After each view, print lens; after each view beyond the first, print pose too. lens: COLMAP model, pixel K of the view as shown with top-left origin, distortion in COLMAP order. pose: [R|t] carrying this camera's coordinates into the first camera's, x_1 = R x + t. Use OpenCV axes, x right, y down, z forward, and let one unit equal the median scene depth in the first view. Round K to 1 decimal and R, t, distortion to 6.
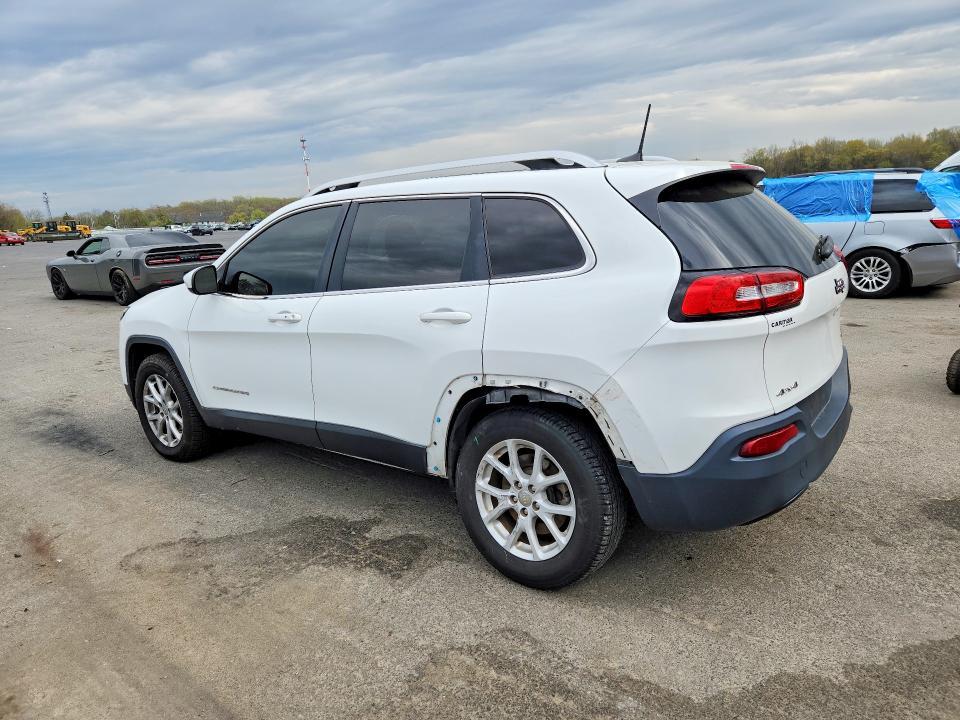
lens RADIAL K [[635.6, 0, 477.2], [0, 635.6, 361.0], [0, 0, 1]] dist [0.031698, -0.022644]
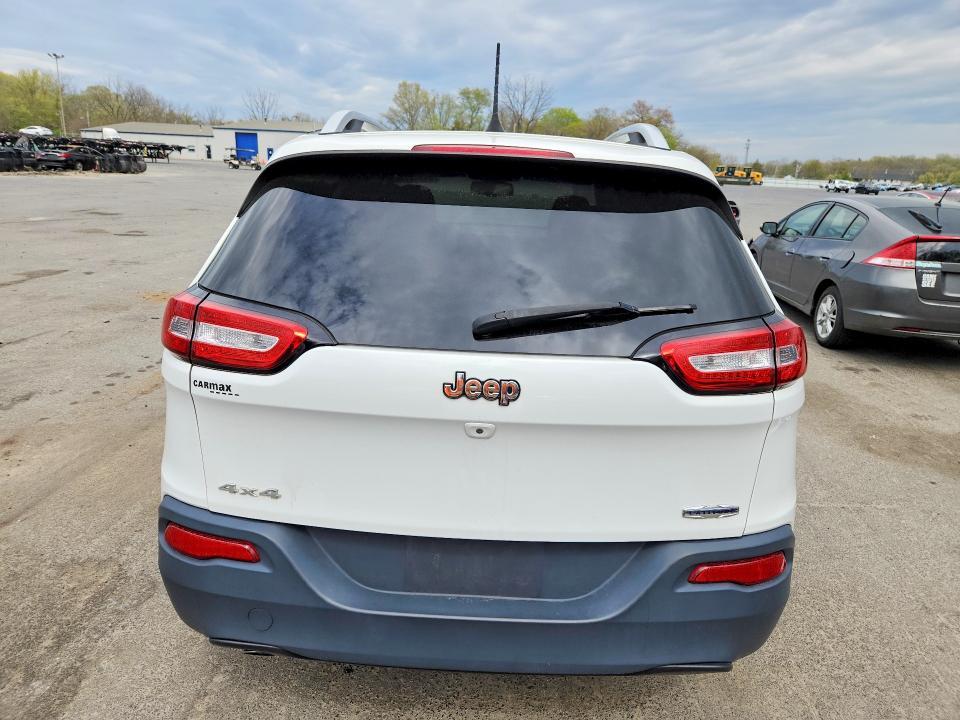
lens RADIAL K [[635.6, 0, 477.7], [0, 635.6, 357.3], [0, 0, 1]] dist [0.031698, -0.022644]
pose [[0.584280, 0.306651, -0.751387, 0.922042], [-0.257544, 0.948068, 0.186652, -0.232359], [0.769602, 0.084458, 0.632913, 0.644014]]
